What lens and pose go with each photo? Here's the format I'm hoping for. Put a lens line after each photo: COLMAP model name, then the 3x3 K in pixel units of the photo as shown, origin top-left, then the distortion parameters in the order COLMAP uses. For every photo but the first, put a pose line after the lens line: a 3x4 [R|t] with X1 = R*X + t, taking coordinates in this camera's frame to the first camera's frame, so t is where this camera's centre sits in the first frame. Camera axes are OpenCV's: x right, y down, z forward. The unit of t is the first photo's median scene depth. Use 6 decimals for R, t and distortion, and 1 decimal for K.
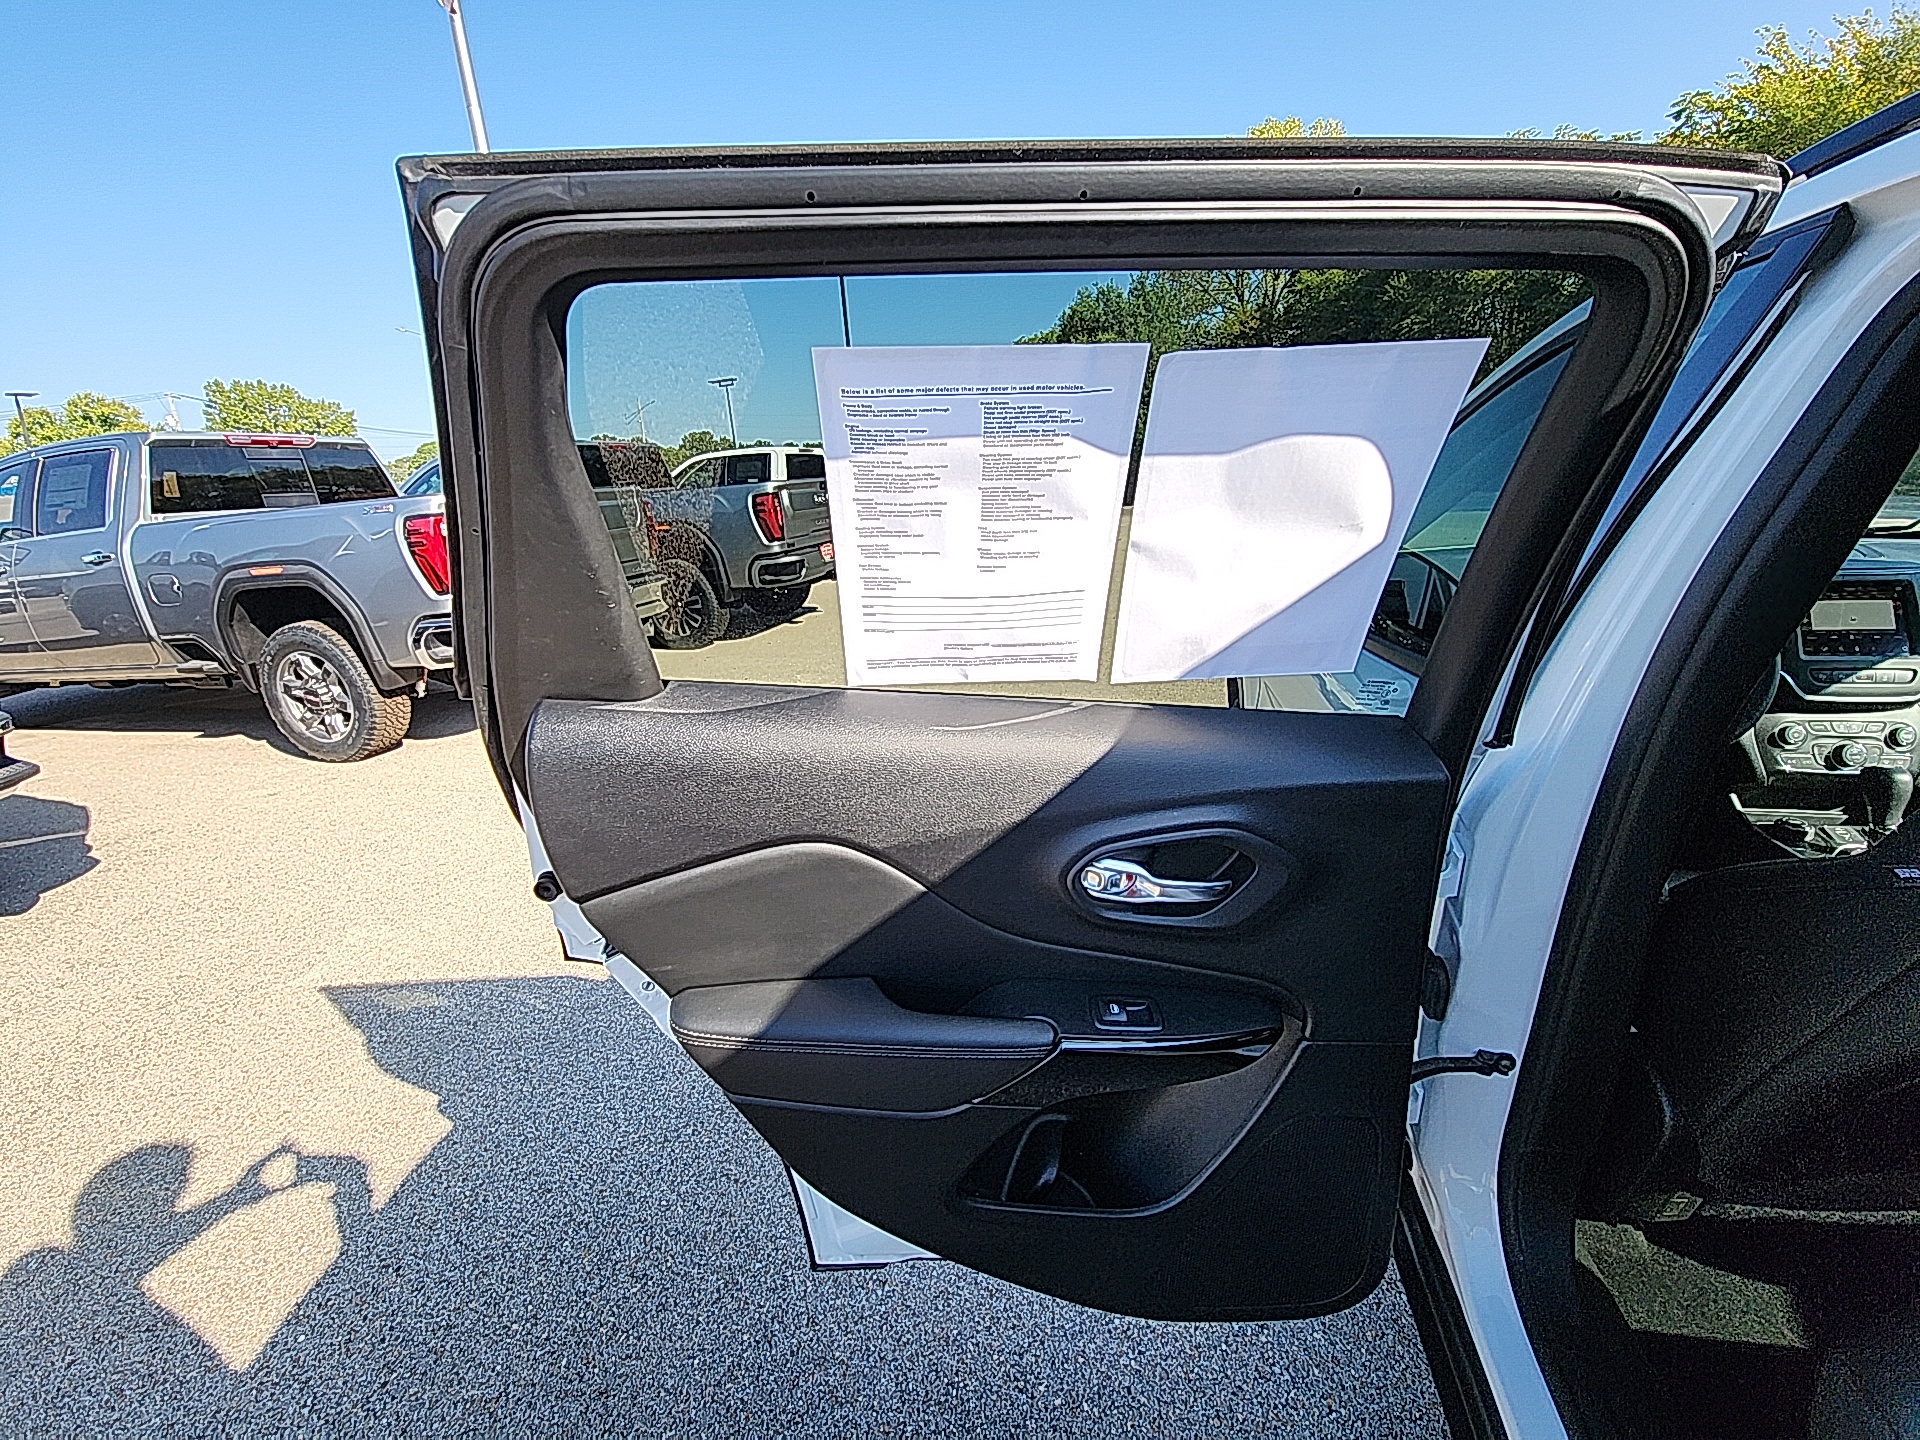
lens RADIAL K [[774.7, 0, 953.1], [0, 774.7, 713.6], [0, 0, 1]] dist [0.009774, -0.011018]
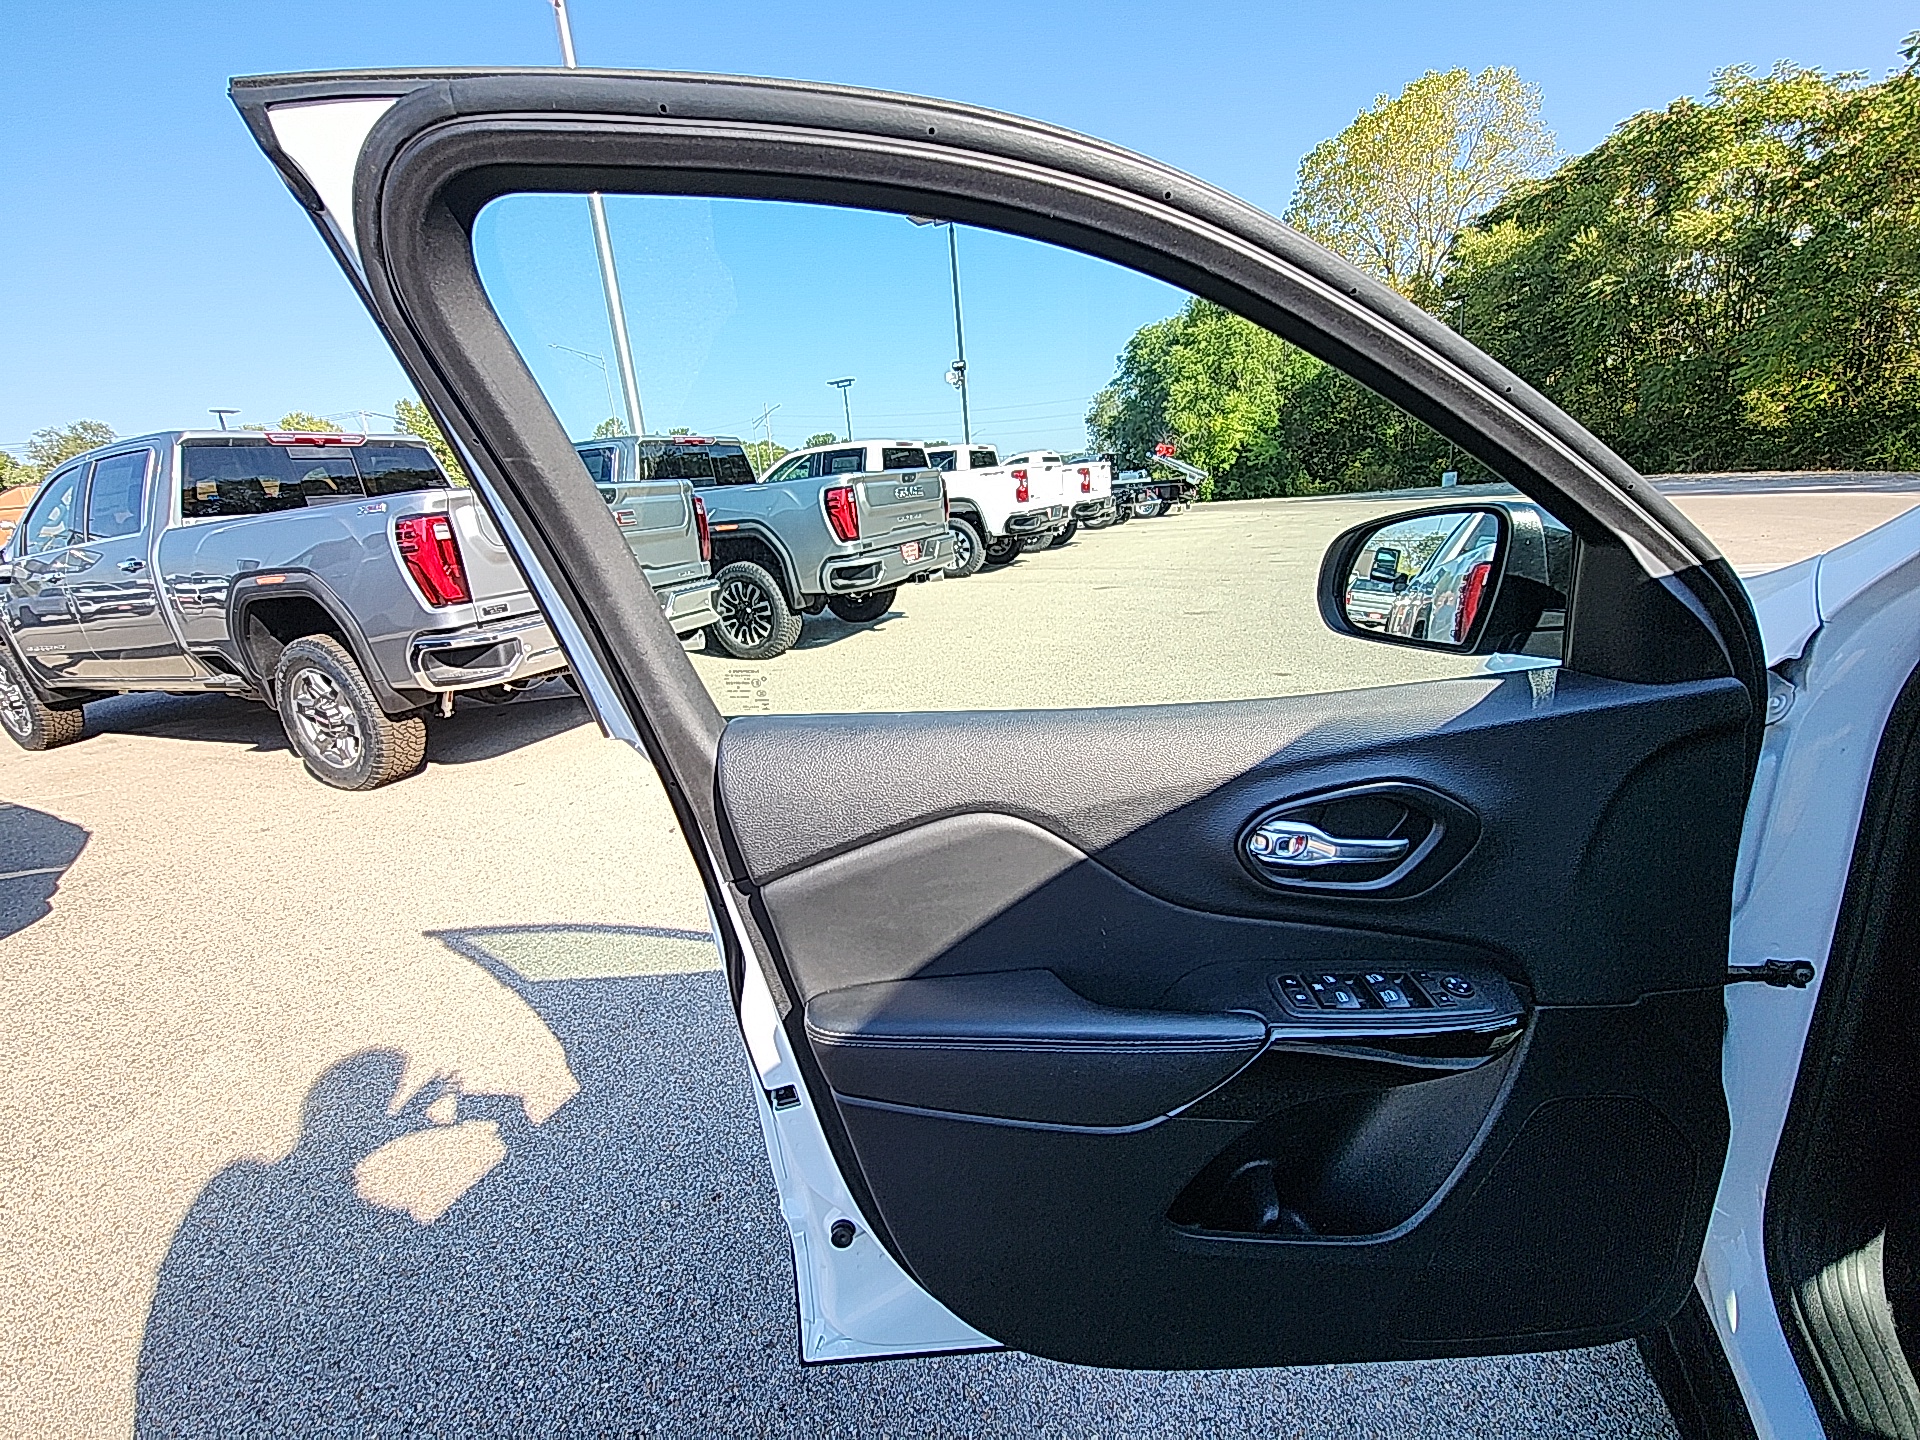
lens RADIAL K [[768.0, 0, 943.6], [0, 768.0, 713.1], [0, 0, 1]] dist [0.013606, -0.014434]
pose [[0.987650, 0.026309, -0.154452, 0.027895], [-0.025582, 0.999650, 0.006693, -0.049731], [0.154574, -0.002659, 0.987978, 0.213482]]
